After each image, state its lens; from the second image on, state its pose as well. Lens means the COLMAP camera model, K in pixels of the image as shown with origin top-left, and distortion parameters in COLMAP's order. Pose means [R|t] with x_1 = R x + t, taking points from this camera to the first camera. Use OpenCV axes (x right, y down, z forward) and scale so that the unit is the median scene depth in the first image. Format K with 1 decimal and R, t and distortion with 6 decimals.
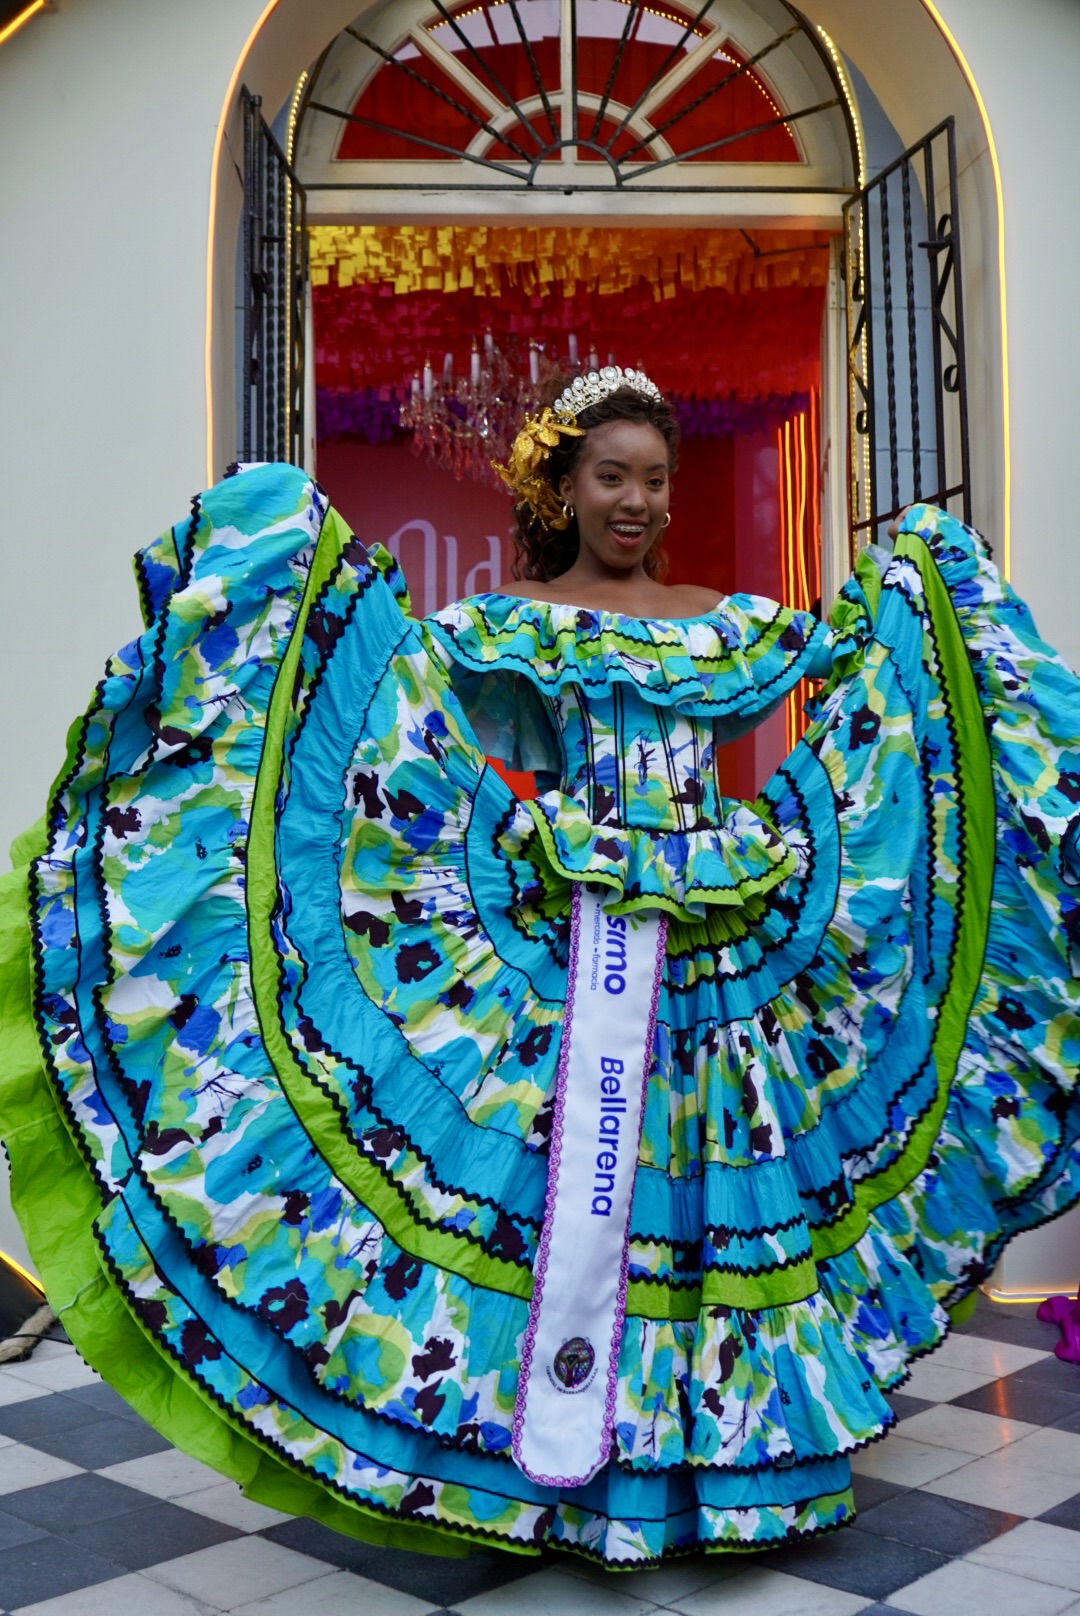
lens RADIAL K [[2064.3, 0, 540.0], [0, 2064.3, 808.0], [0, 0, 1]] dist [-0.099582, 0.092466]
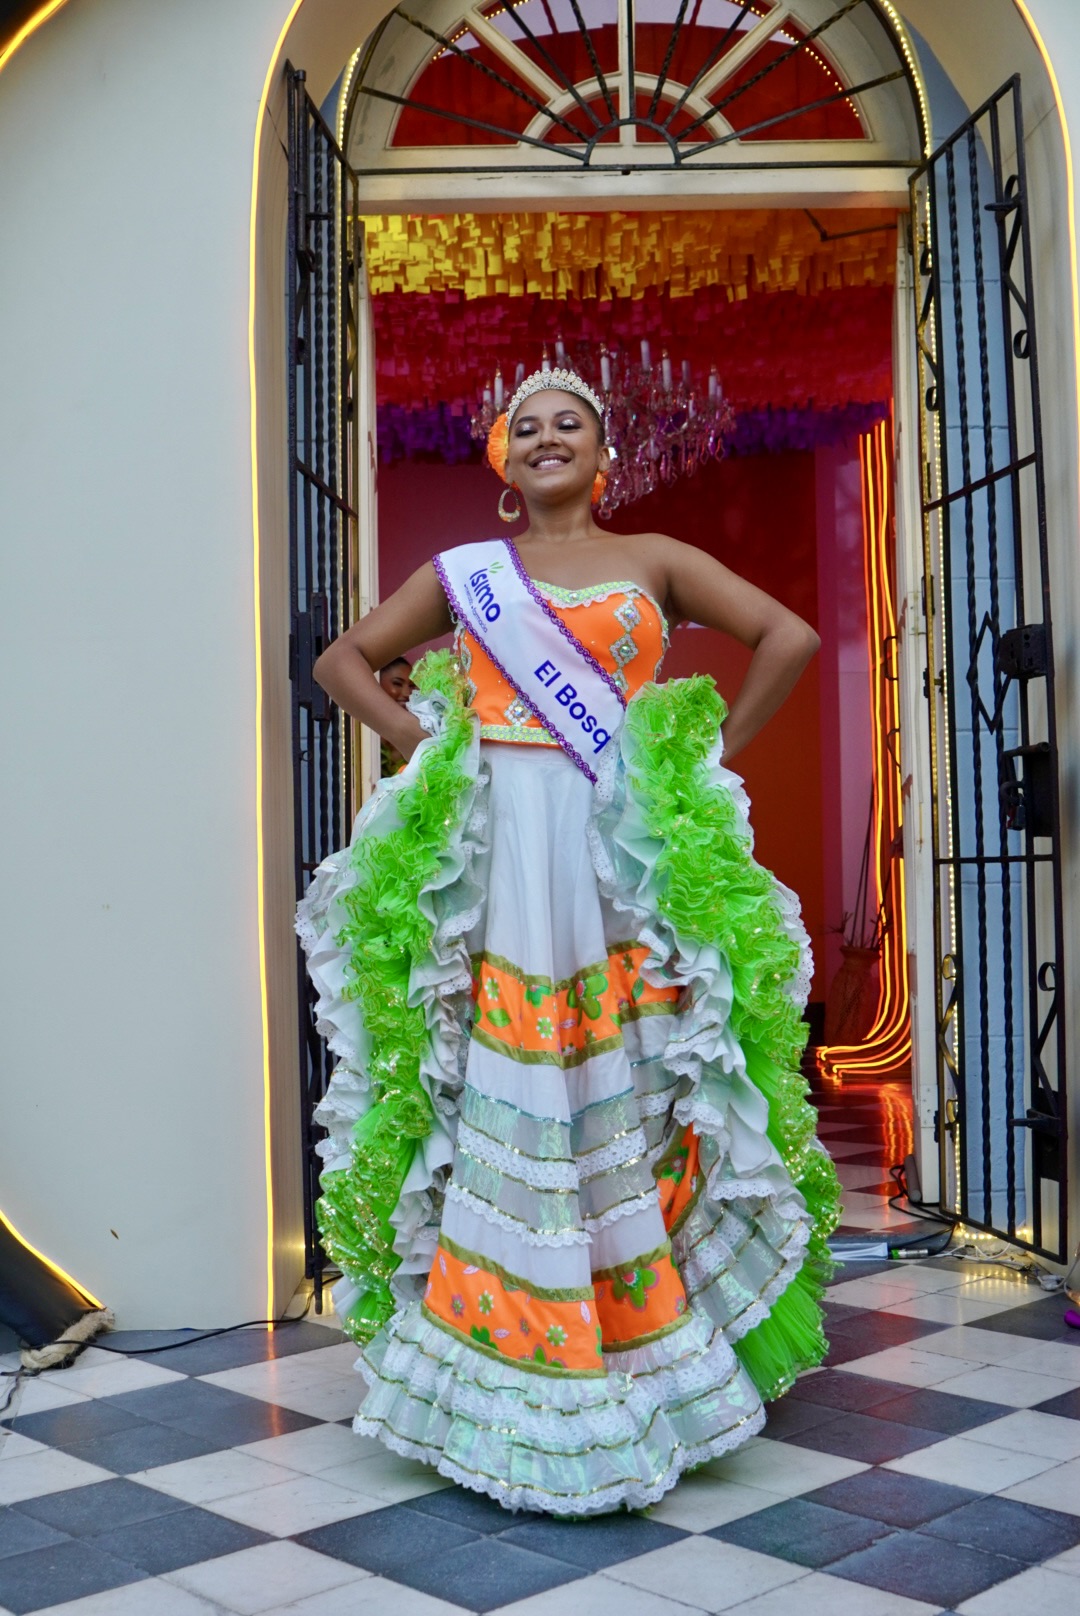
lens RADIAL K [[2056.9, 0, 546.8], [0, 2056.9, 802.4], [0, 0, 1]] dist [-0.084422, 0.067018]
pose [[0.998907, -0.012004, -0.045179, 0.016794], [0.010818, 0.999593, -0.026408, 0.025409], [0.045477, 0.025890, 0.998630, 0.034027]]
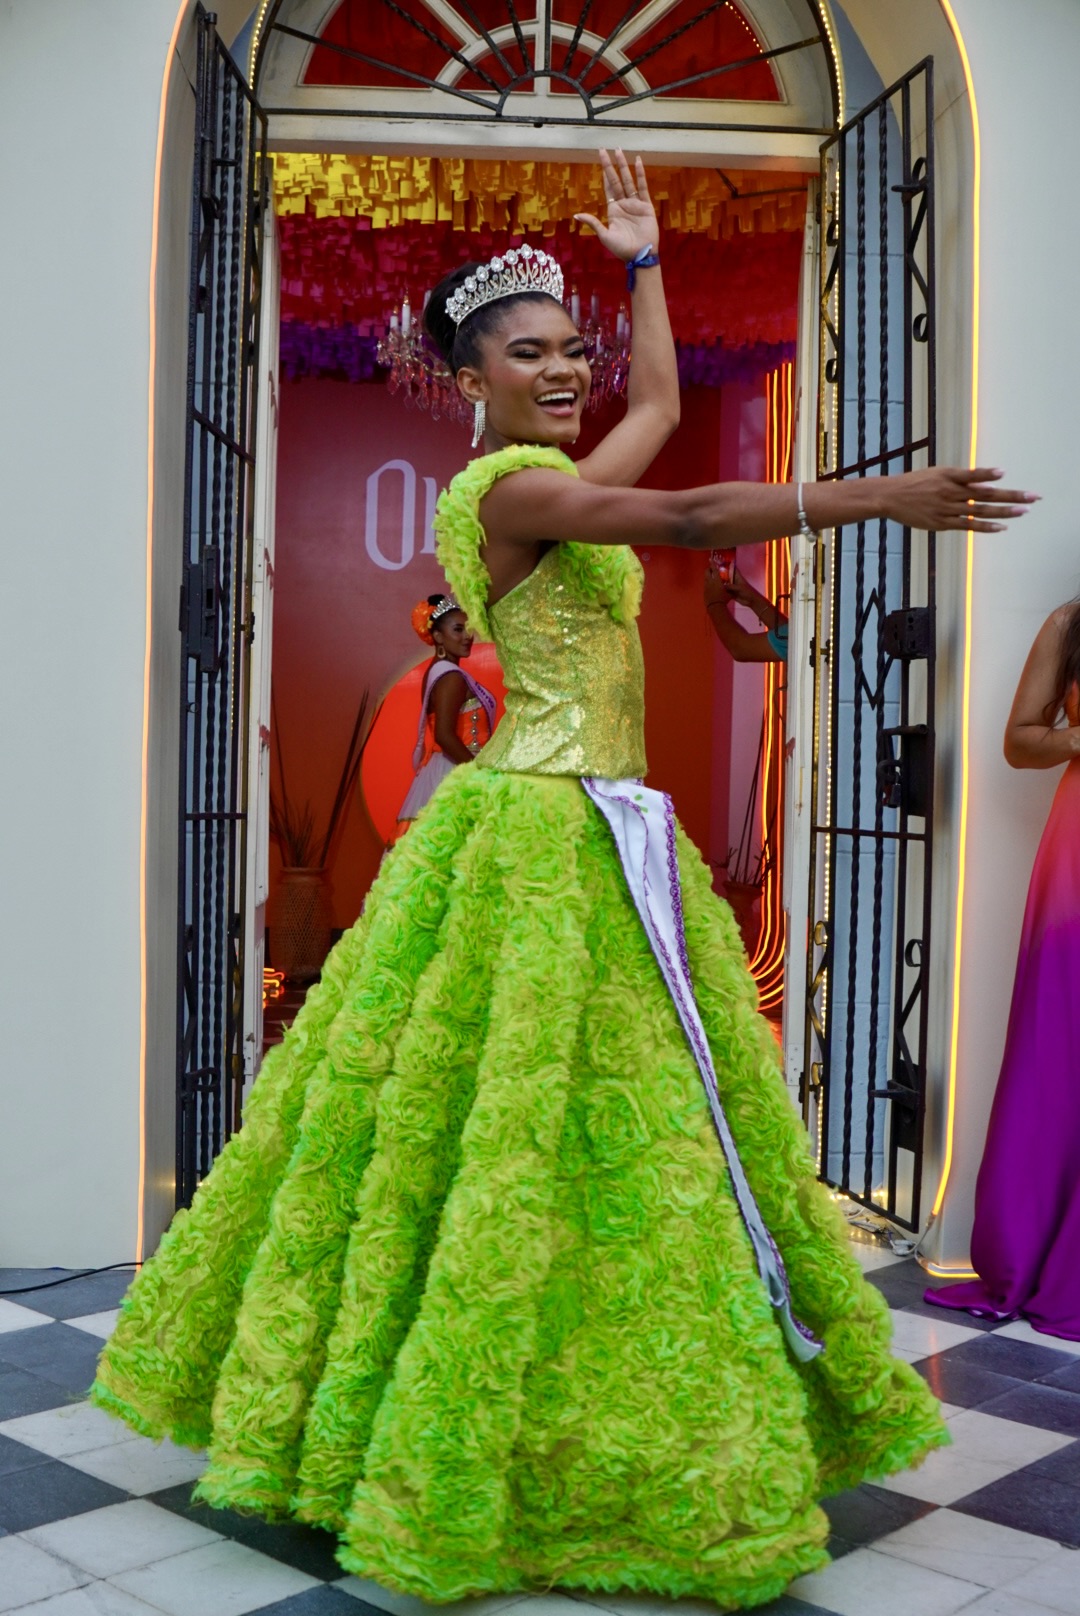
lens RADIAL K [[2058.6, 0, 540.0], [0, 2058.6, 808.0], [0, 0, 1]] dist [-0.096660, 0.078719]
pose [[0.999545, 0.030117, 0.001877, 0.022934], [-0.030156, 0.999192, 0.026574, -0.002371], [-0.001075, -0.026618, 0.999645, 0.024527]]
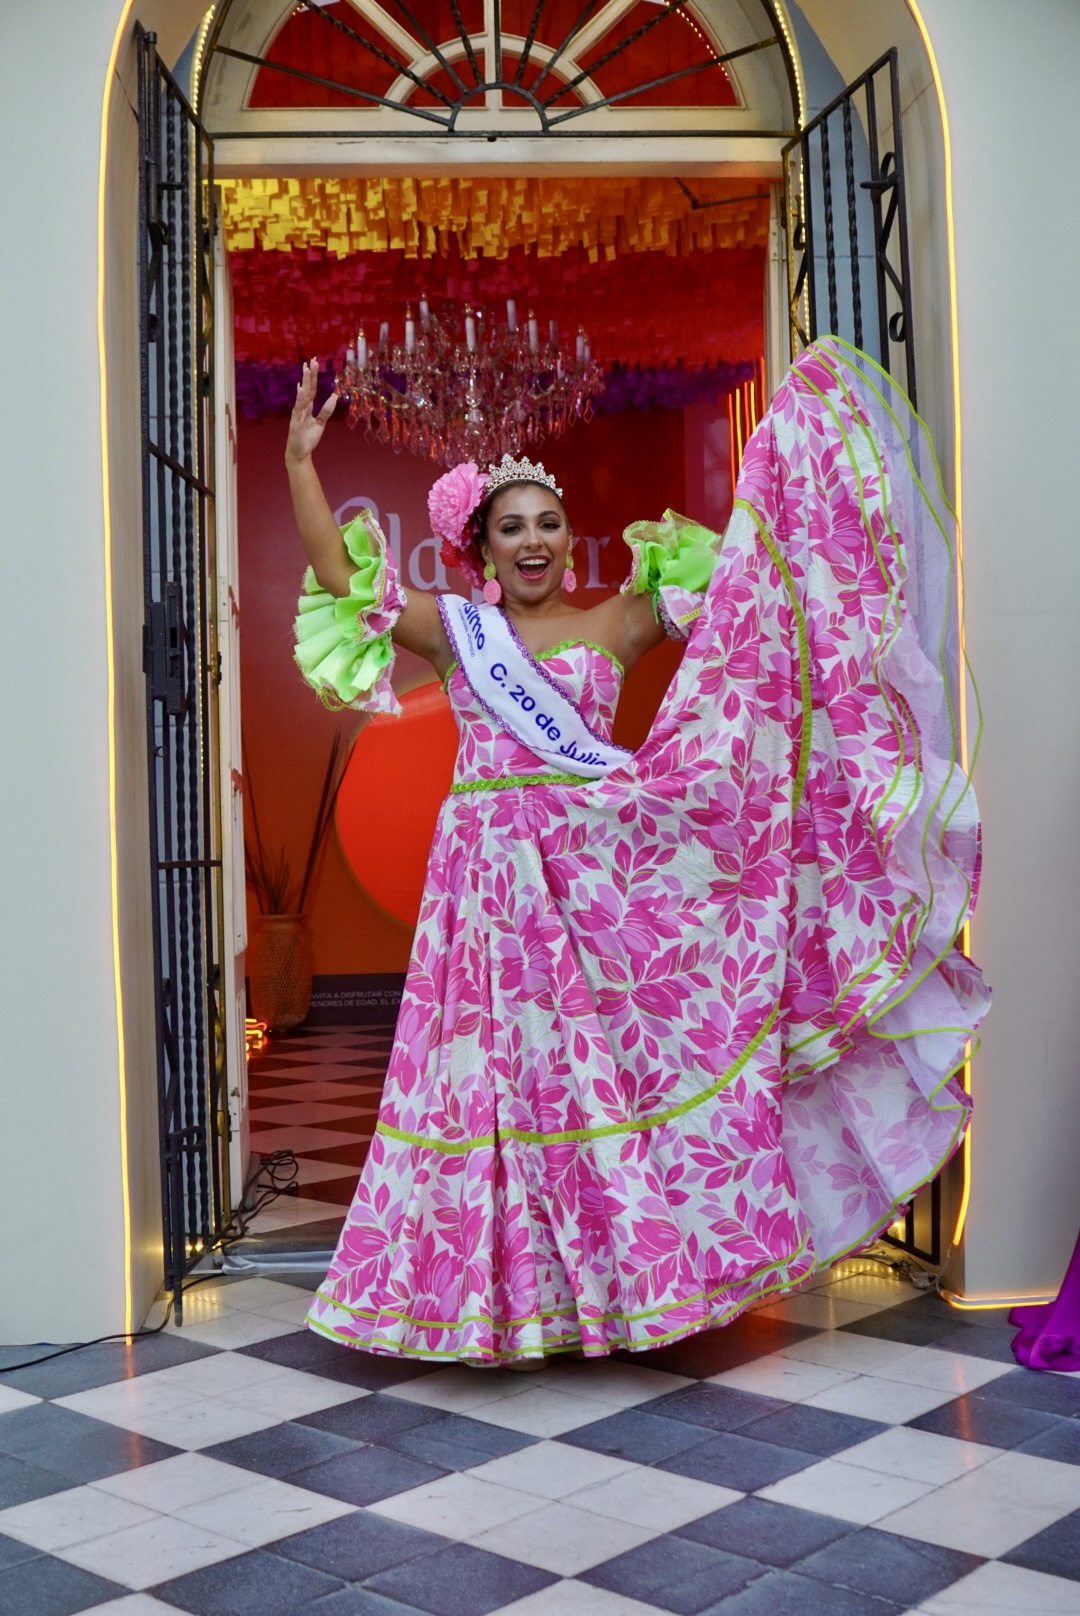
lens RADIAL K [[2052.1, 0, 536.6], [0, 2052.1, 806.5], [0, 0, 1]] dist [-0.087356, 0.057327]
pose [[0.999809, -0.013997, 0.013607, 0.017583], [0.013898, 0.999876, 0.007345, 0.000857], [-0.013708, -0.007155, 0.999880, 0.059462]]
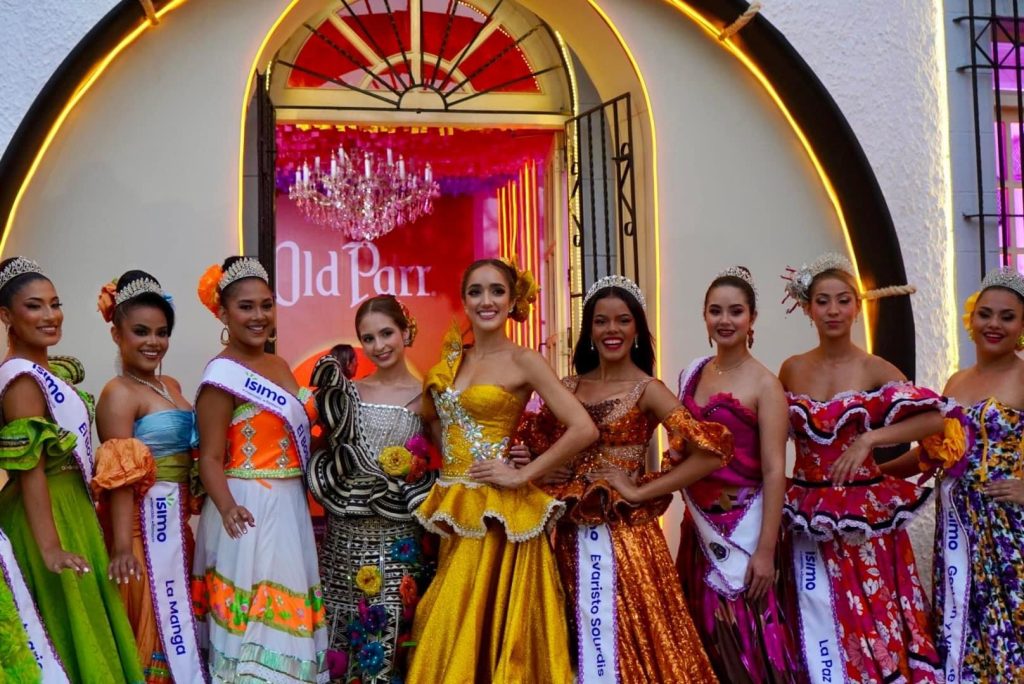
lens RADIAL K [[1302.4, 0, 512.0], [0, 1302.4, 342.0], [0, 0, 1]] dist [-0.084722, 0.048654]
pose [[0.987206, -0.003298, 0.159416, -0.091549], [0.005549, 0.999891, -0.013675, -0.078378], [-0.159354, 0.014384, 0.987117, -0.166496]]
